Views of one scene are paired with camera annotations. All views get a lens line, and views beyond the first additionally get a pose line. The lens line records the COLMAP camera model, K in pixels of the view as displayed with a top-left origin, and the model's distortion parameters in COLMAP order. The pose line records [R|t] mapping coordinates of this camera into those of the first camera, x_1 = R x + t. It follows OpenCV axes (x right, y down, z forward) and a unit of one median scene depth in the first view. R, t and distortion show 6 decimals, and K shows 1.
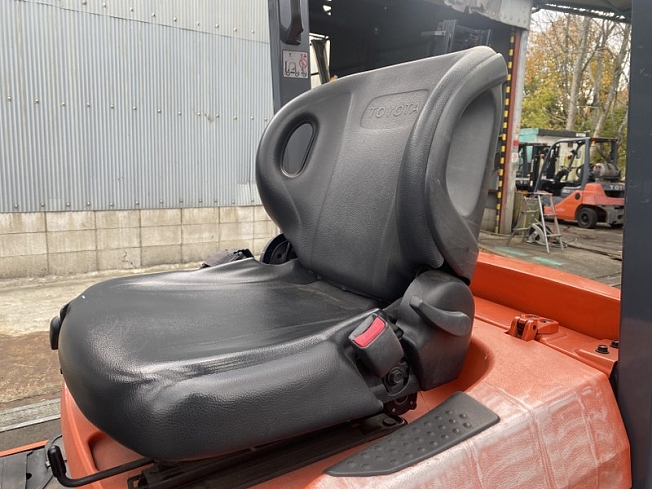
lens RADIAL K [[494.4, 0, 326.0], [0, 494.4, 244.5], [0, 0, 1]] dist [0.000473, -0.004653]
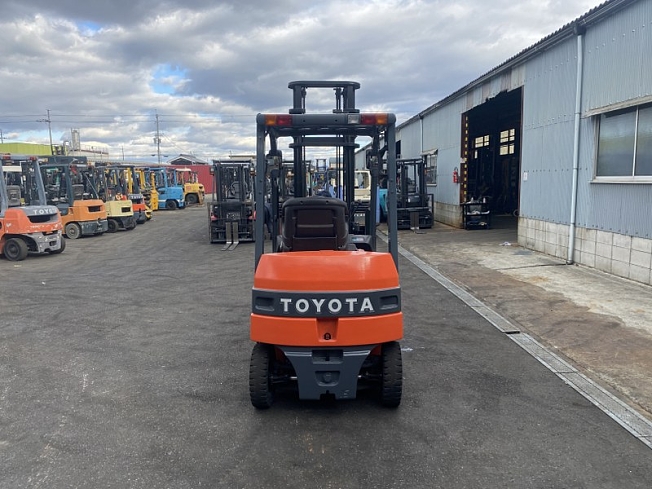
lens RADIAL K [[494.7, 0, 326.0], [0, 494.7, 244.5], [0, 0, 1]] dist [0.014779, 0.001608]
pose [[-0.538538, 0.088010, -0.837993, 0.280455], [-0.141985, 0.970830, 0.193208, -0.062506], [0.830553, 0.223032, -0.510333, 0.254165]]
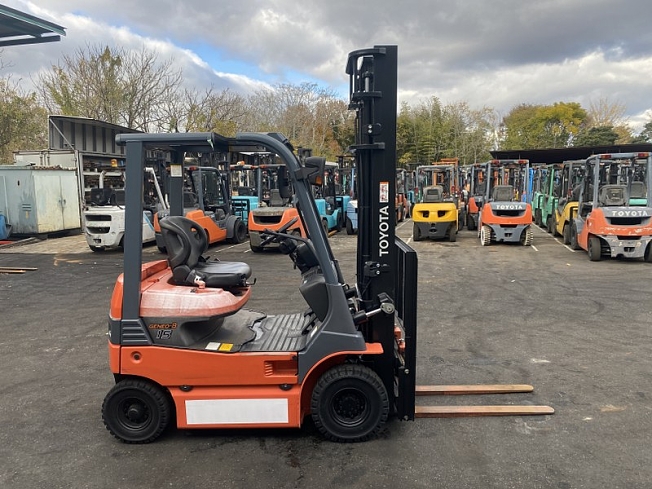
lens RADIAL K [[494.7, 0, 326.0], [0, 494.7, 244.5], [0, 0, 1]] dist [0.014779, 0.001608]
pose [[-0.837958, -0.083928, 0.539243, -0.260735], [0.082982, 0.957019, 0.277901, -0.096228], [-0.539389, 0.277617, -0.794977, 0.294106]]
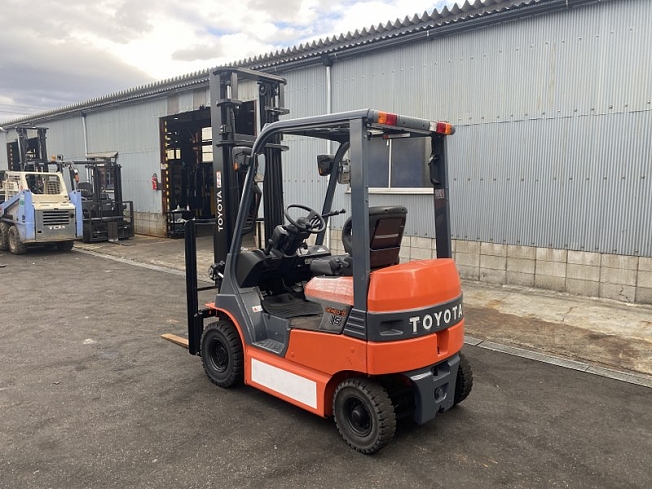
lens RADIAL K [[494.7, 0, 326.0], [0, 494.7, 244.5], [0, 0, 1]] dist [0.014779, 0.001608]
pose [[0.221433, 0.087142, -0.971274, 0.293754], [-0.164946, 0.984995, 0.050768, -0.014821], [0.961124, 0.148966, 0.232484, -0.024798]]
